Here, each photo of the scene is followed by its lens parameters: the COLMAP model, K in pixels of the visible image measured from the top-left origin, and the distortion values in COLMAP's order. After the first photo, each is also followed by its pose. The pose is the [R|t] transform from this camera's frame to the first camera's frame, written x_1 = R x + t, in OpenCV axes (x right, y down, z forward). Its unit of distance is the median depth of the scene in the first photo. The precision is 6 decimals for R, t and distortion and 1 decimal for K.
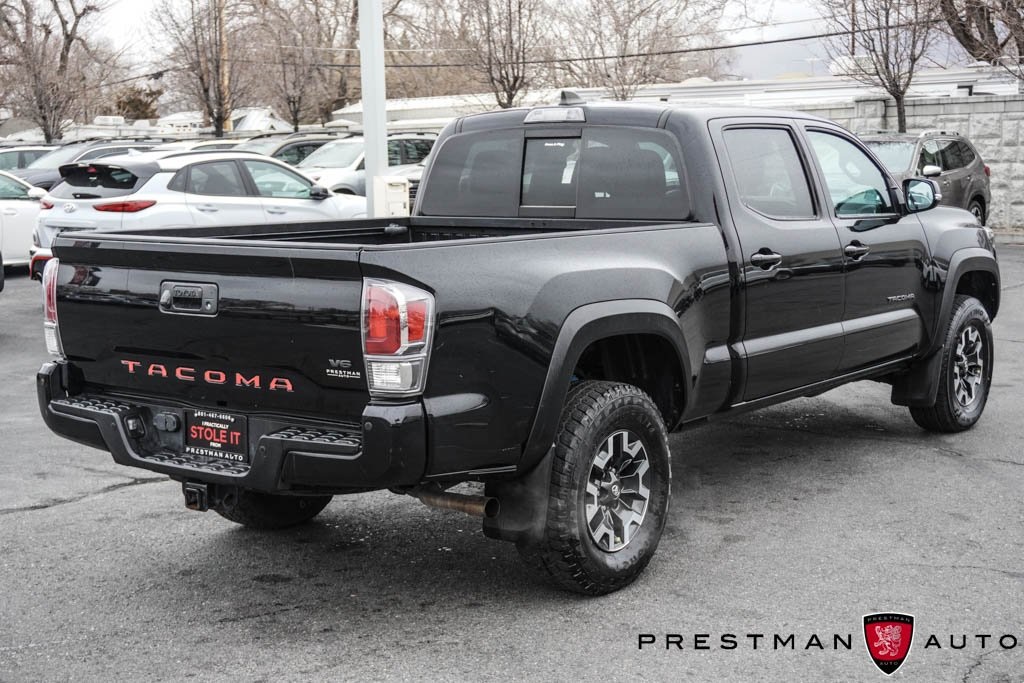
lens RADIAL K [[1512.5, 0, 503.1], [0, 1512.5, 345.8], [0, 0, 1]] dist [0.032511, 0.000000]
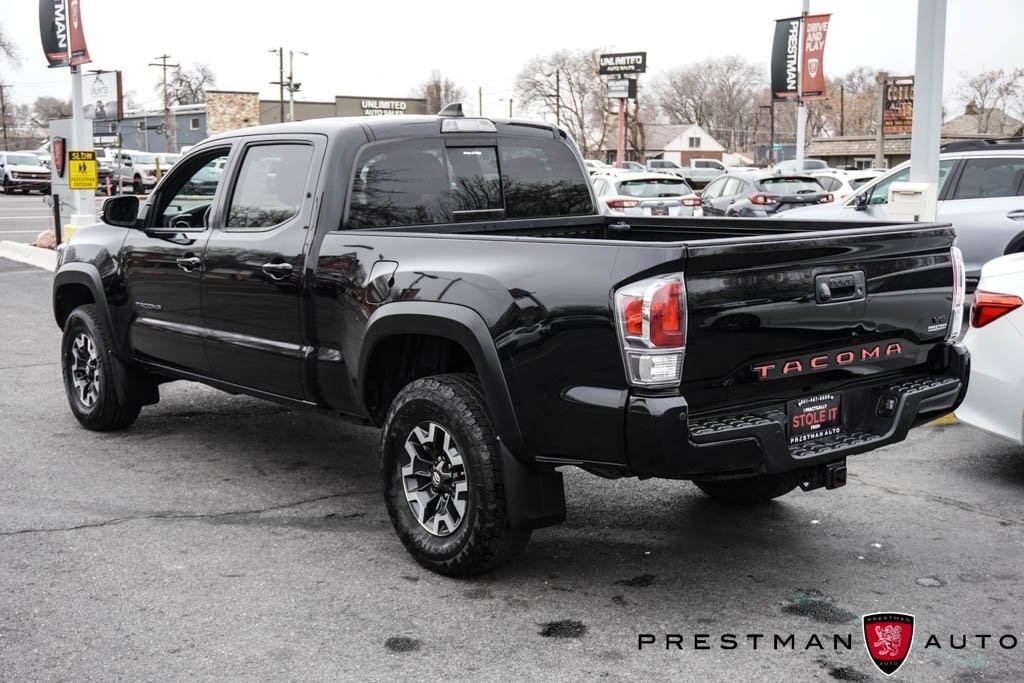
lens RADIAL K [[1300.1, 0, 508.0], [0, 1300.1, 340.8], [0, 0, 1]] dist [0.008056, 0.000000]
pose [[0.259741, -0.128145, 0.957138, -1.108841], [0.139952, 0.985687, 0.093988, -0.109389], [-0.955483, 0.109541, 0.273958, 0.951082]]
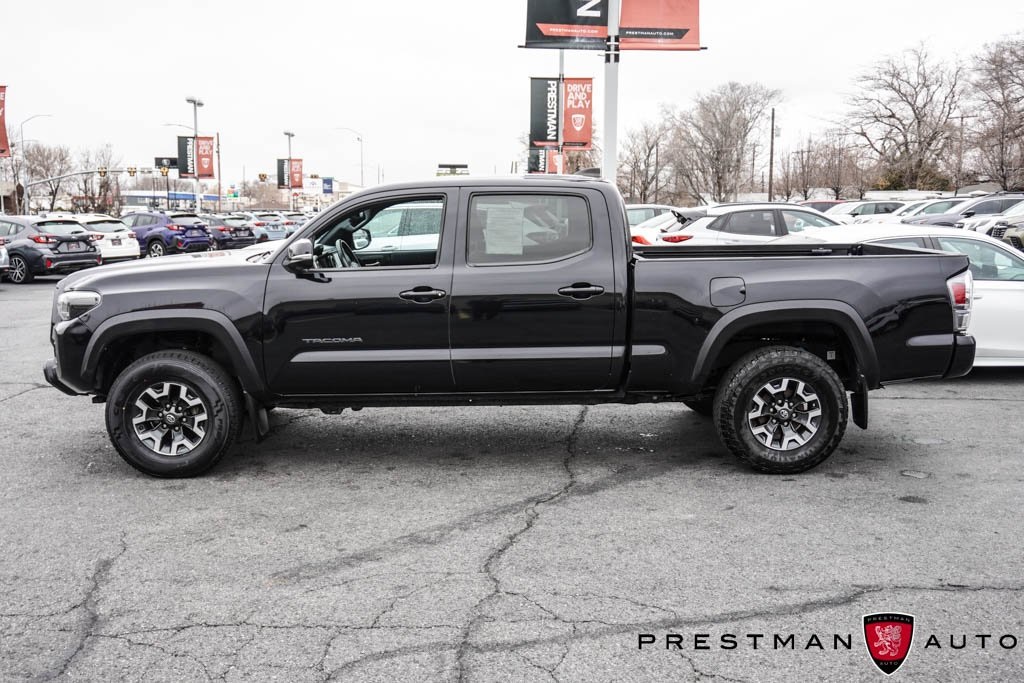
lens RADIAL K [[956.1, 0, 512.4], [0, 956.1, 334.7], [0, 0, 1]] dist [-0.014640, 0.000000]
pose [[-0.623627, -0.100925, 0.775179, -0.861865], [0.107591, 0.971112, 0.212991, -0.284547], [-0.774282, 0.216229, -0.594754, 2.165031]]
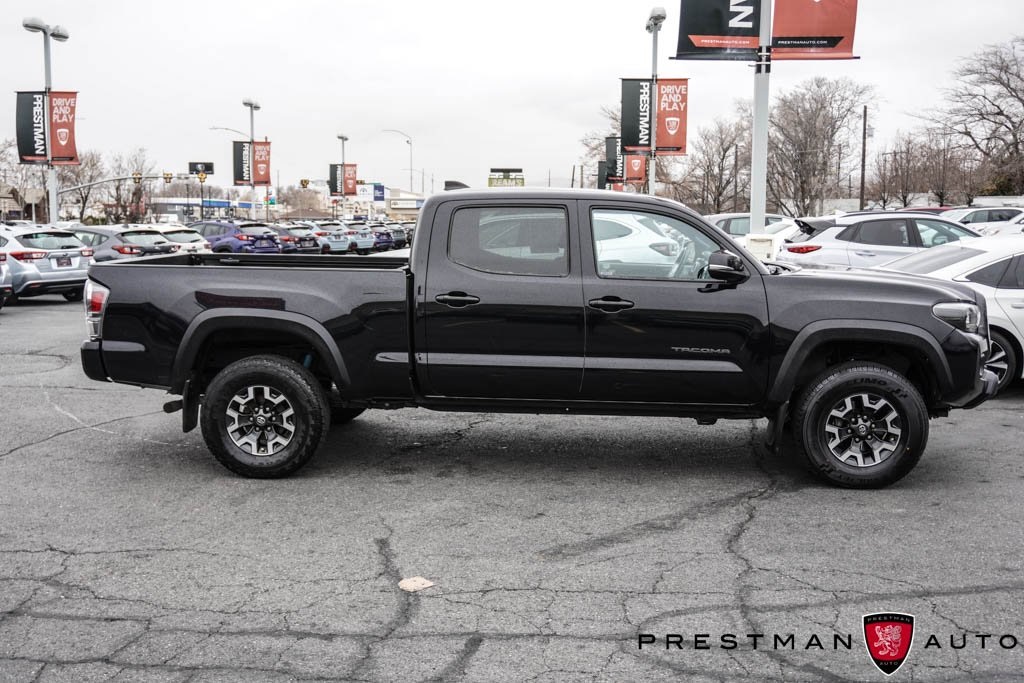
lens RADIAL K [[1046.8, 0, 508.9], [0, 1046.8, 342.1], [0, 0, 1]] dist [-0.002493, 0.000000]
pose [[-0.581899, -0.094444, 0.807759, -0.889671], [0.114210, 0.973901, 0.196145, -0.325290], [-0.805202, 0.206391, -0.555925, 2.410660]]
